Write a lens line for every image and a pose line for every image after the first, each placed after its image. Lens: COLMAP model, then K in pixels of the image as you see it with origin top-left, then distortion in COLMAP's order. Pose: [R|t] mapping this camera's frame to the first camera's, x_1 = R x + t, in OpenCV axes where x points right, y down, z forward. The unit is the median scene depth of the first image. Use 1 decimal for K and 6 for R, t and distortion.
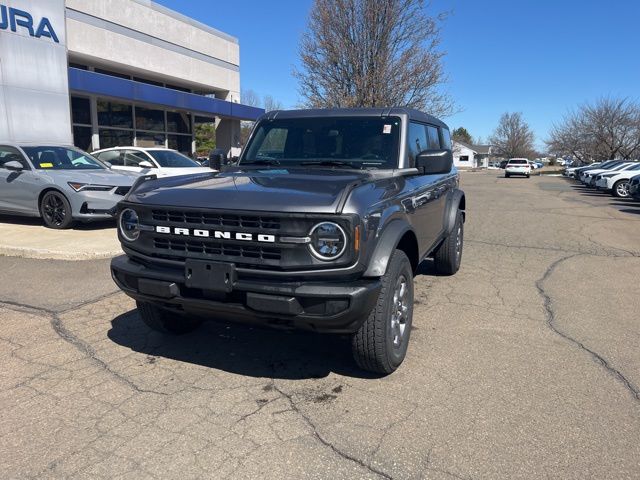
lens RADIAL K [[482.9, 0, 321.0], [0, 482.9, 226.0], [0, 0, 1]] dist [0.083088, -0.107511]
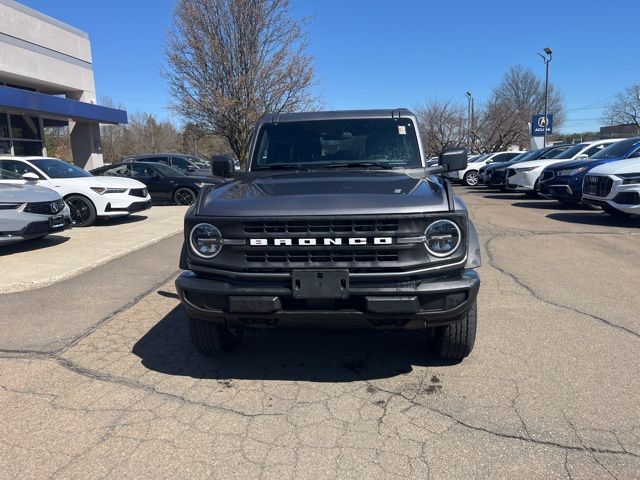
lens RADIAL K [[482.9, 0, 317.6], [0, 482.9, 229.4], [0, 0, 1]] dist [0.083088, -0.107511]
pose [[0.954010, -0.080230, 0.288839, -0.381244], [0.078946, 0.996749, 0.016114, -0.018186], [-0.289192, 0.007430, 0.957242, 0.052812]]
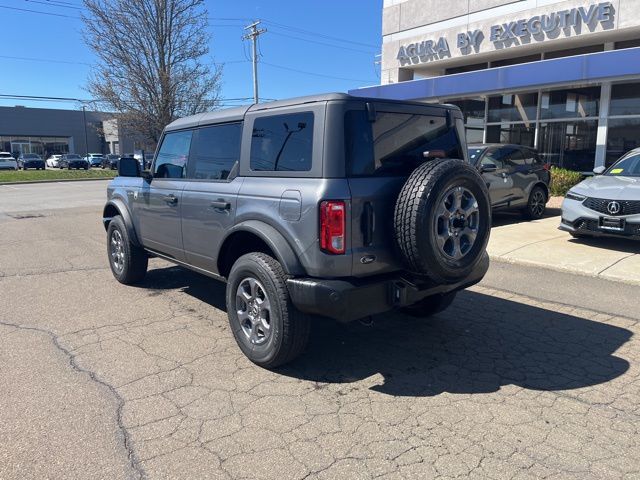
lens RADIAL K [[482.9, 0, 318.2], [0, 482.9, 227.4], [0, 0, 1]] dist [0.083088, -0.107511]
pose [[-0.470942, 0.119275, -0.874063, 1.166780], [-0.123412, 0.972166, 0.199156, -0.298474], [0.873489, 0.201661, -0.443114, 2.064332]]
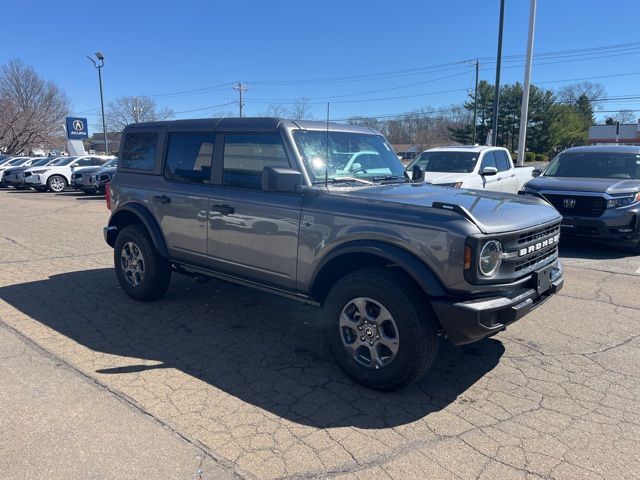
lens RADIAL K [[482.9, 0, 318.3], [0, 482.9, 234.3], [0, 0, 1]] dist [0.083088, -0.107511]
pose [[0.304119, -0.156910, 0.939623, -1.122755], [0.124319, 0.984444, 0.124157, -0.166994], [-0.944487, 0.079054, 0.318895, 0.848114]]
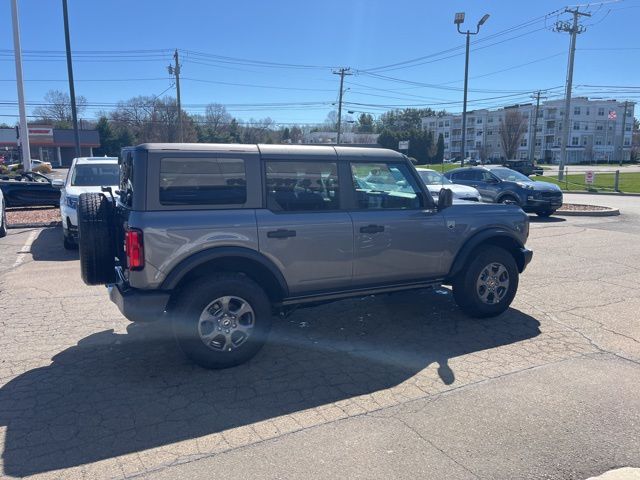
lens RADIAL K [[482.9, 0, 320.9], [0, 482.9, 239.5], [0, 0, 1]] dist [0.083088, -0.107511]
pose [[-0.760345, -0.112832, 0.639644, -0.835454], [0.084501, 0.959242, 0.269655, -0.429817], [-0.643999, 0.259082, -0.719821, 2.365233]]
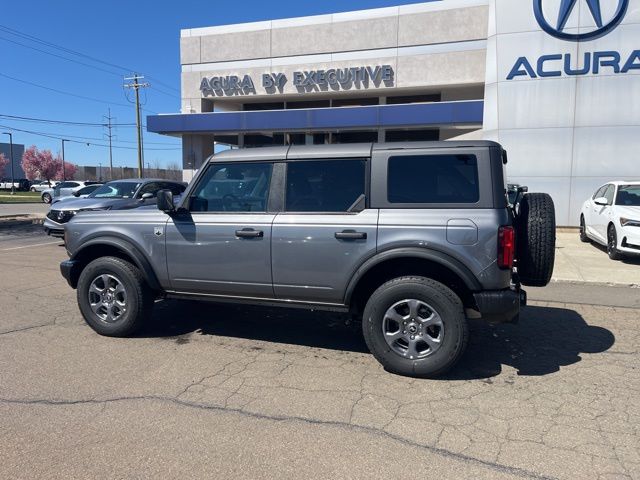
lens RADIAL K [[482.9, 0, 317.9], [0, 482.9, 230.9], [0, 0, 1]] dist [0.083088, -0.107511]
pose [[0.049332, 0.085578, -0.995109, 1.424936], [-0.142328, 0.986757, 0.077804, -0.201358], [0.988589, 0.137794, 0.060859, 1.301312]]
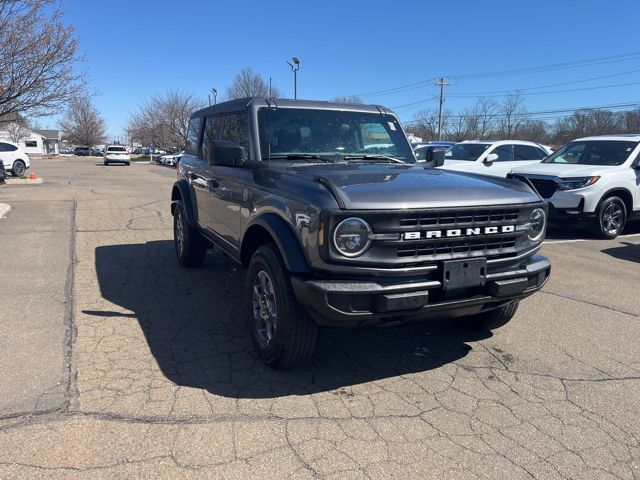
lens RADIAL K [[482.9, 0, 318.8], [0, 482.9, 234.1], [0, 0, 1]] dist [0.083088, -0.107511]
pose [[0.662044, -0.123920, 0.739149, -0.869656], [0.092430, 0.992207, 0.083559, -0.068077], [-0.743743, 0.013000, 0.668339, 0.414688]]
